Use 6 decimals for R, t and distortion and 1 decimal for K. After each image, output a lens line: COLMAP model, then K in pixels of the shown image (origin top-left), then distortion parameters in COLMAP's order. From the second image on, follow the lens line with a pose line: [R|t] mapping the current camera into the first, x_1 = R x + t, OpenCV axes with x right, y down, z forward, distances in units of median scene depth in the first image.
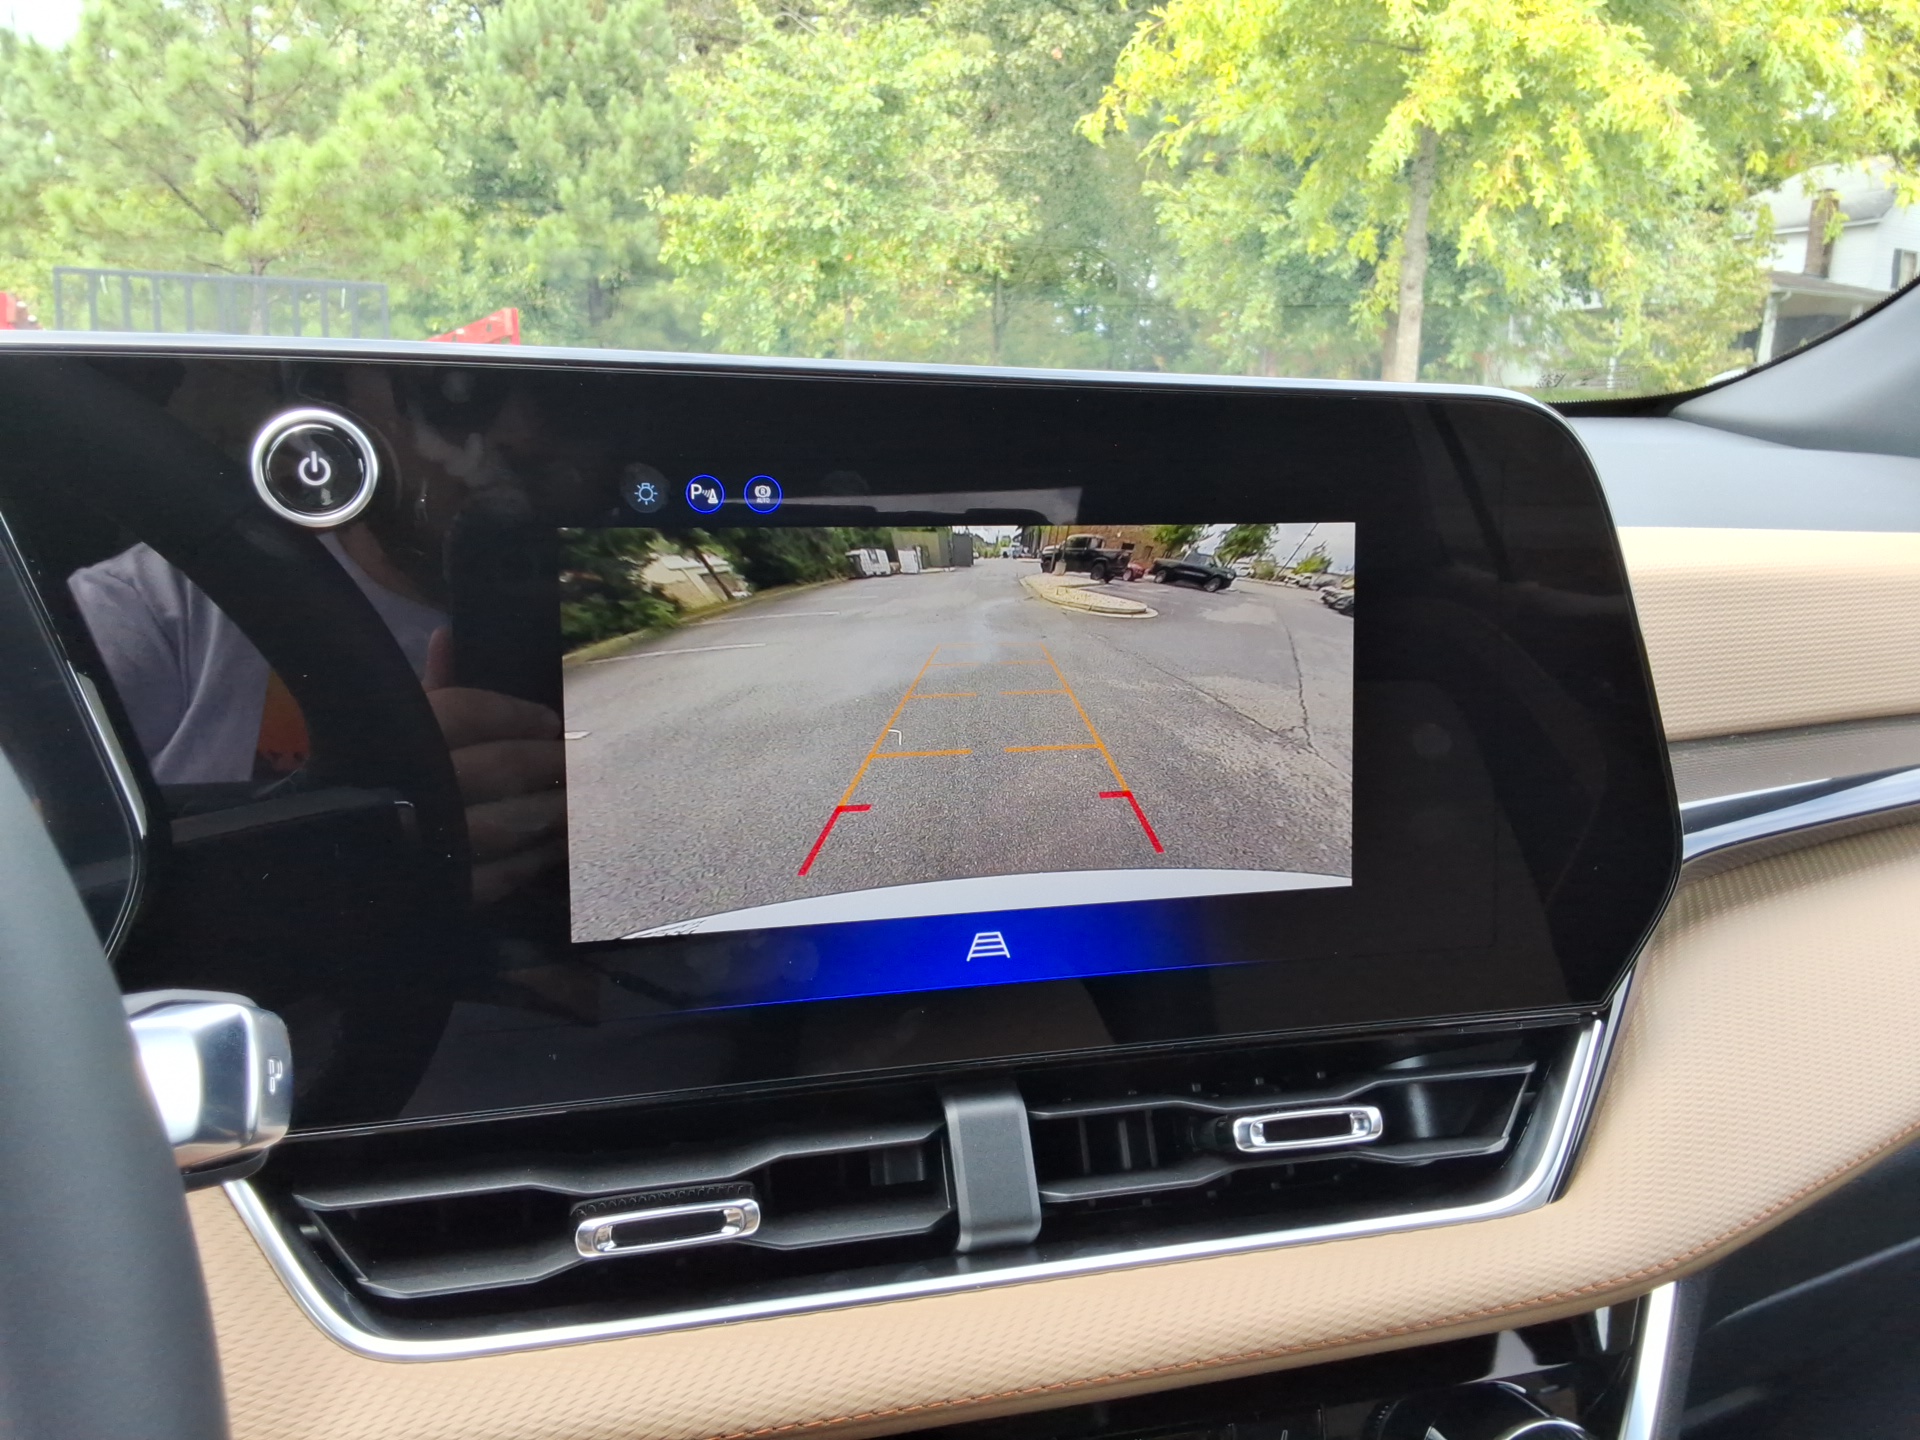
lens RADIAL K [[1543.3, 0, 975.2], [0, 1543.3, 709.0], [0, 0, 1]] dist [0.112036, -0.177663]
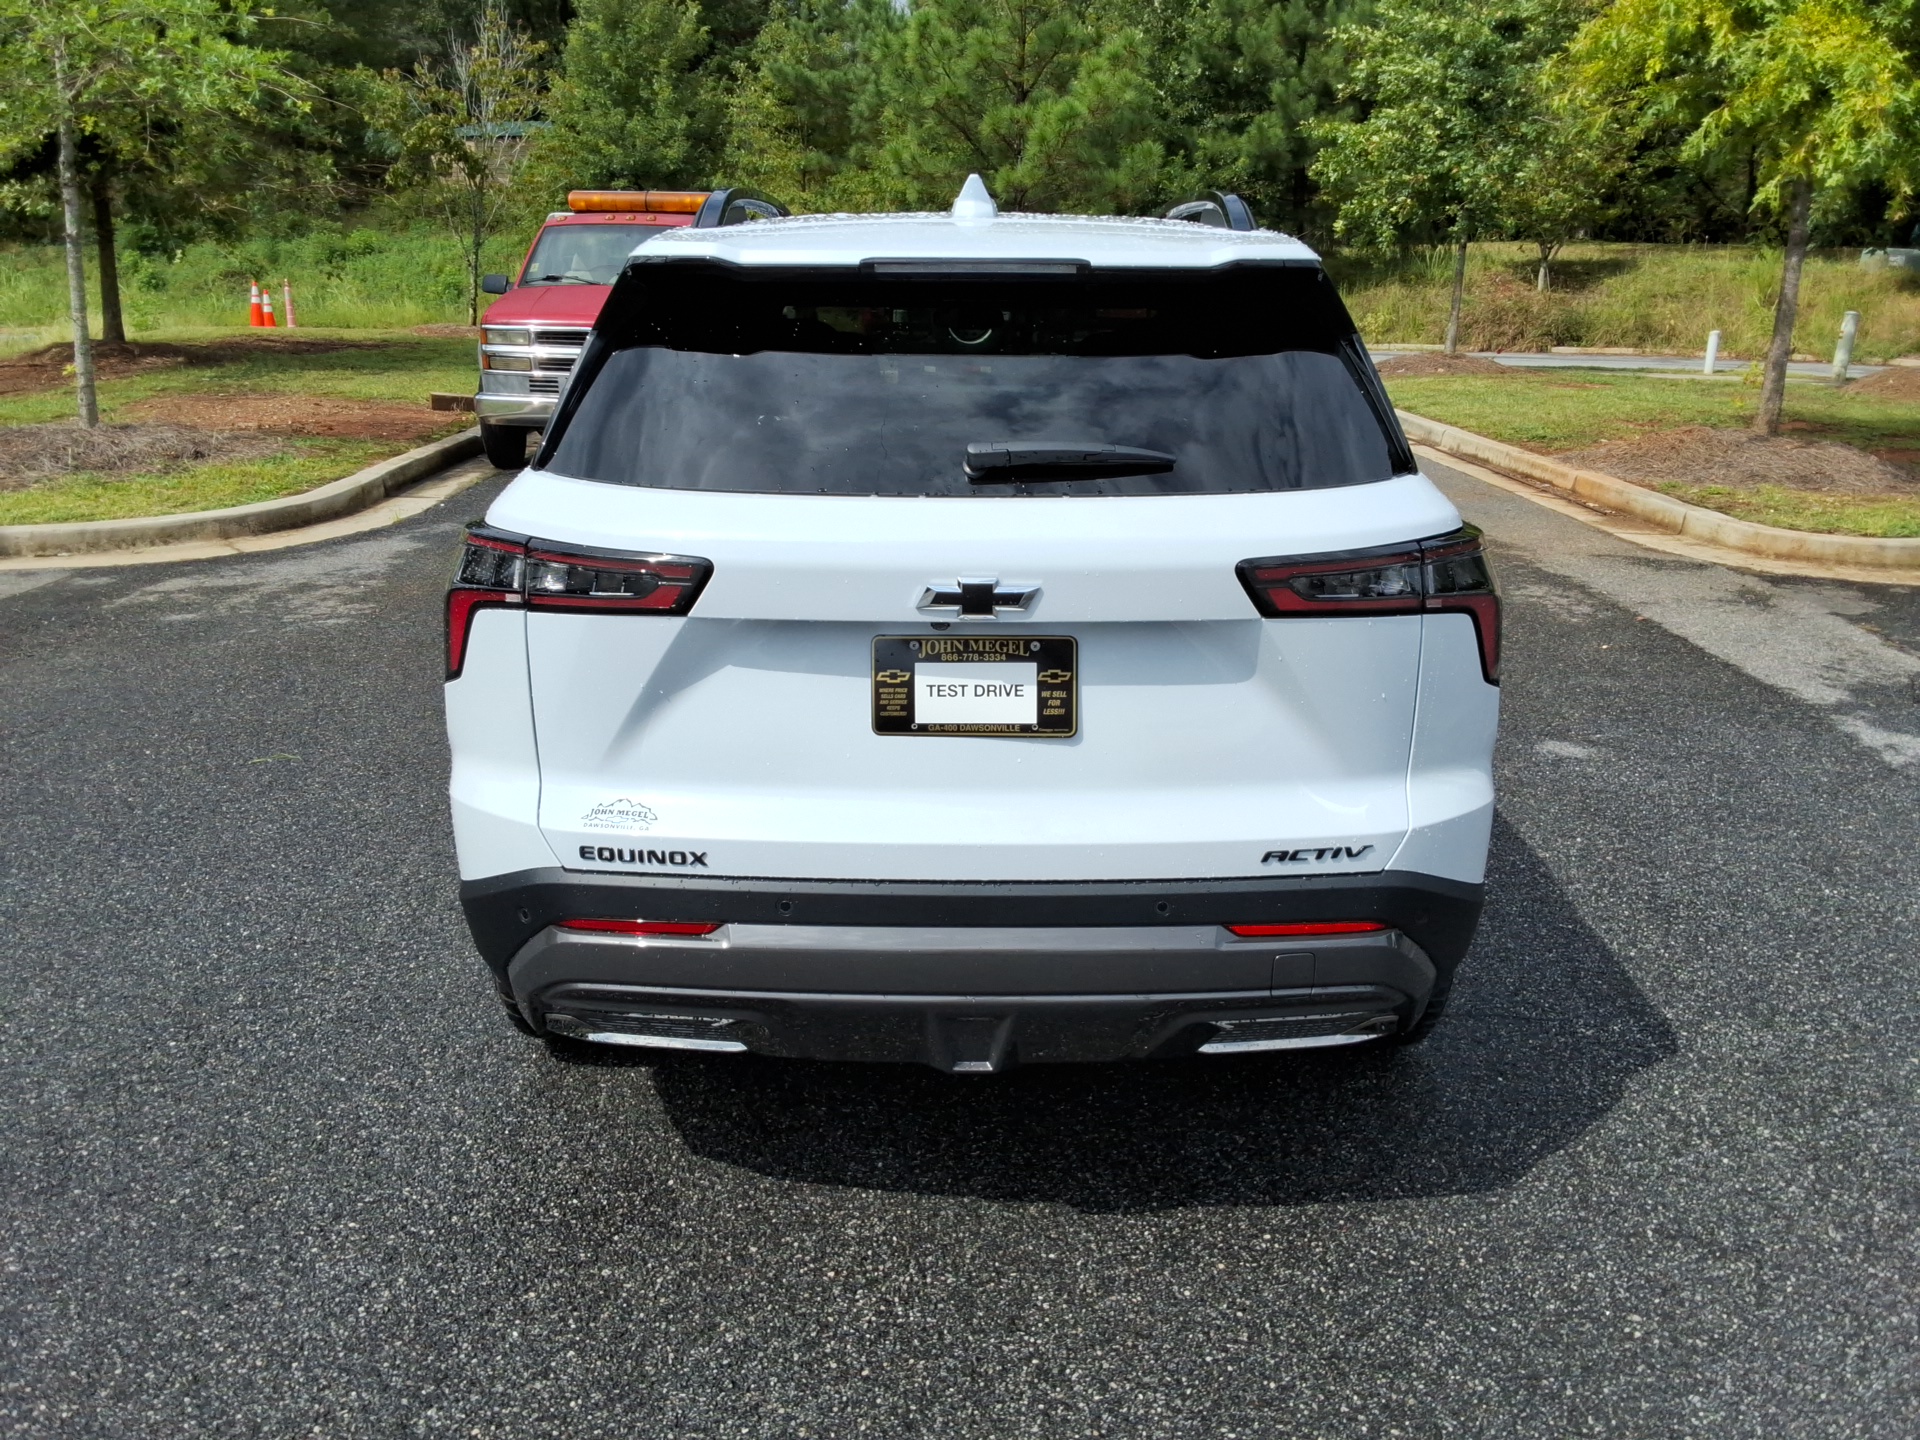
lens RADIAL K [[1544.3, 0, 978.1], [0, 1544.3, 707.6], [0, 0, 1]] dist [0.116854, -0.184942]
pose [[0.896414, 0.110071, -0.429332, 0.149067], [-0.072858, 0.992089, 0.102227, 0.026777], [0.437188, -0.060357, 0.897342, -0.270199]]
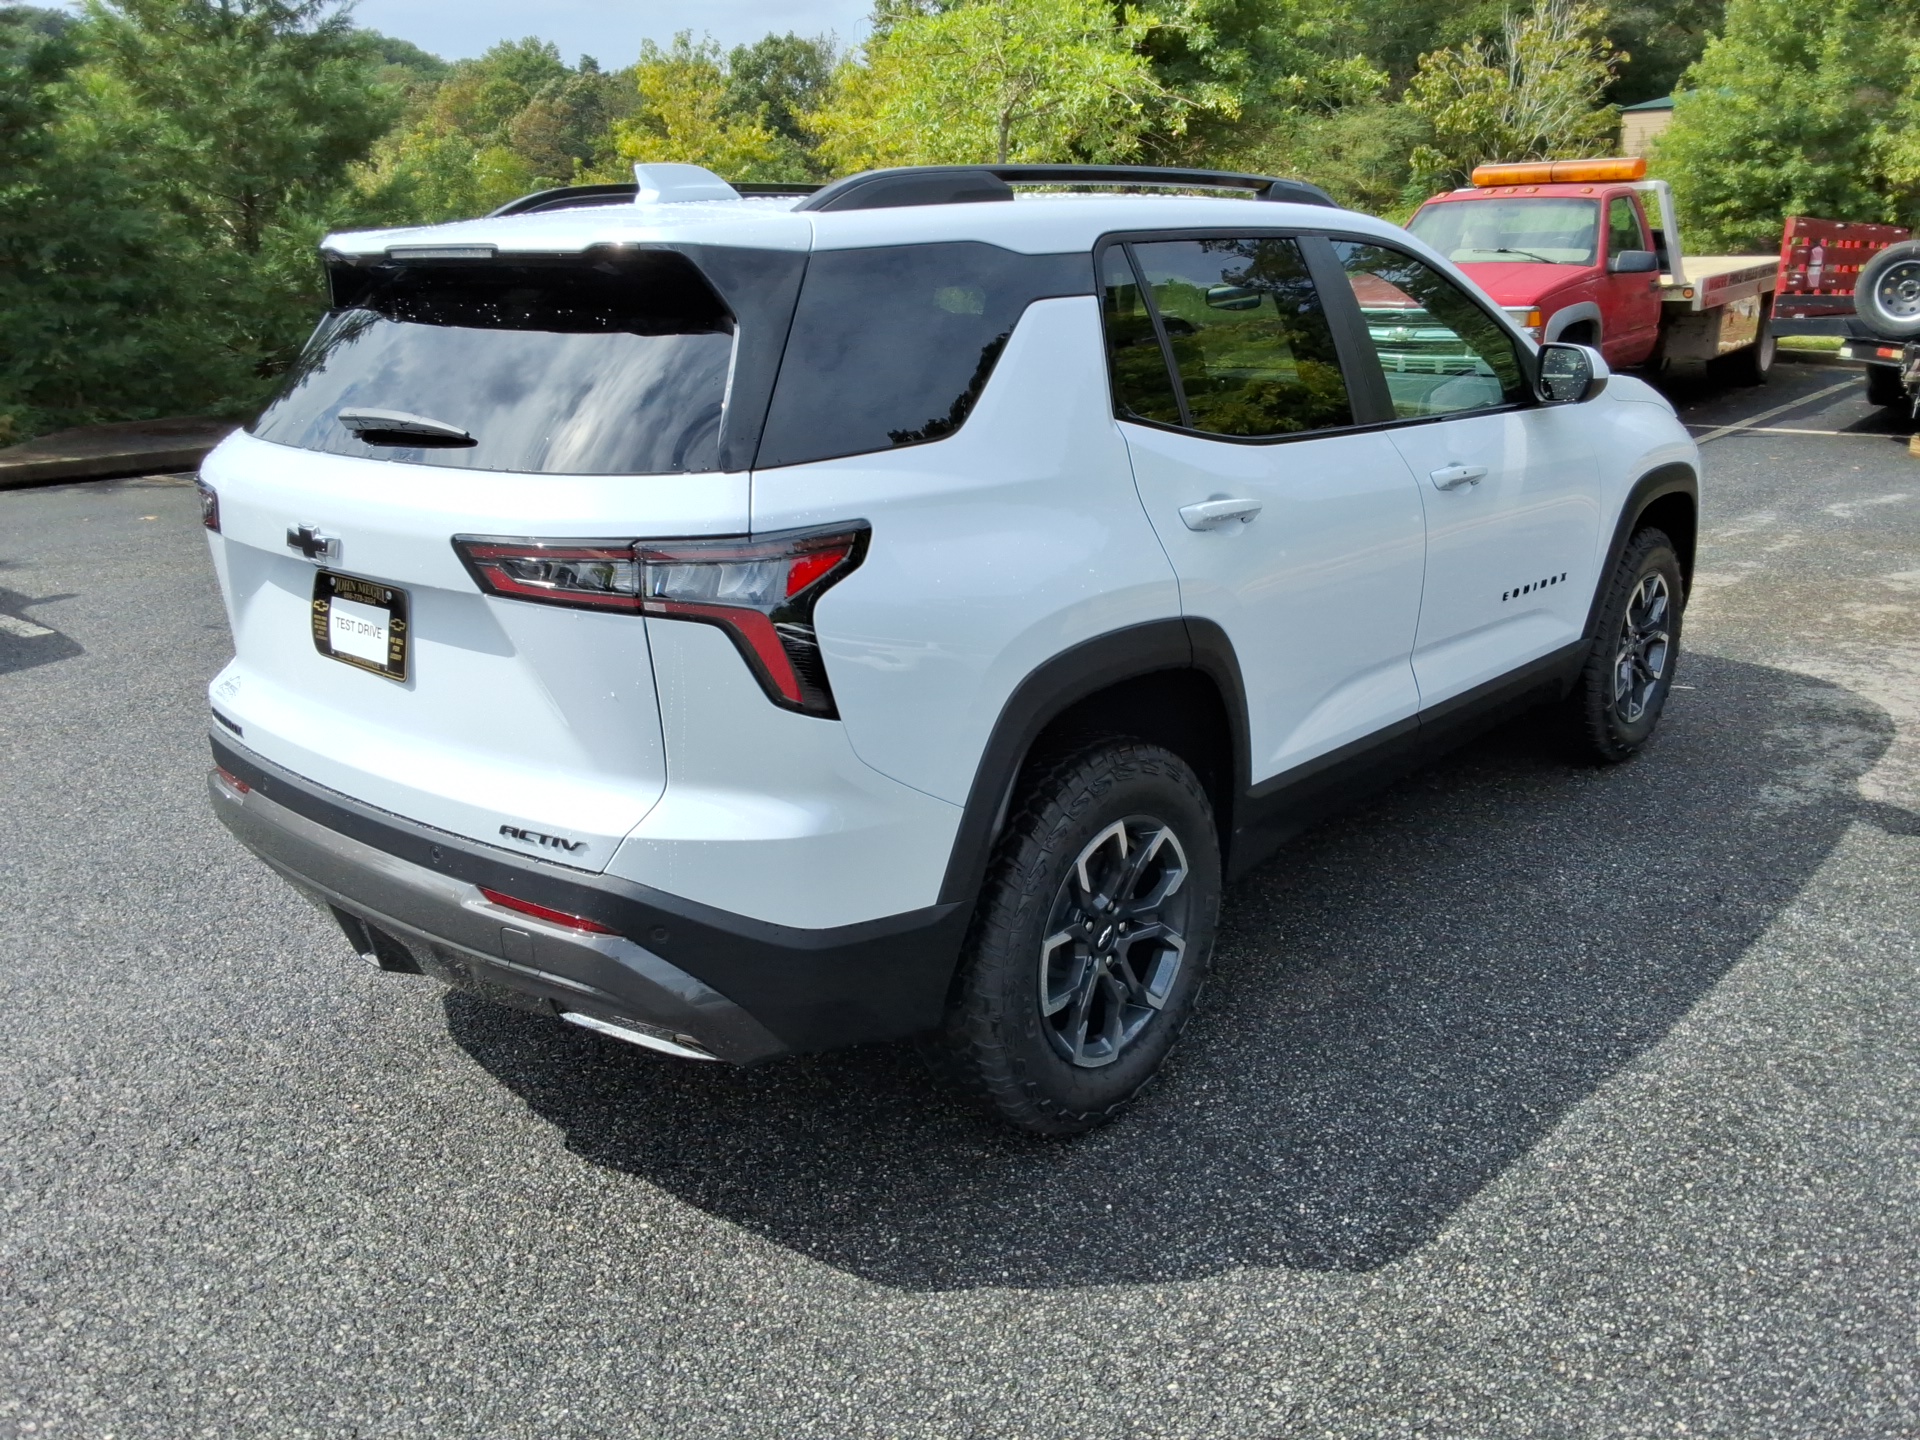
lens RADIAL K [[1544.3, 0, 978.1], [0, 1544.3, 707.6], [0, 0, 1]] dist [0.116854, -0.184942]
pose [[0.381010, 0.239741, -0.892948, 0.264273], [-0.149964, 0.969032, 0.196181, 0.005355], [0.912328, 0.059164, 0.405163, -0.144445]]
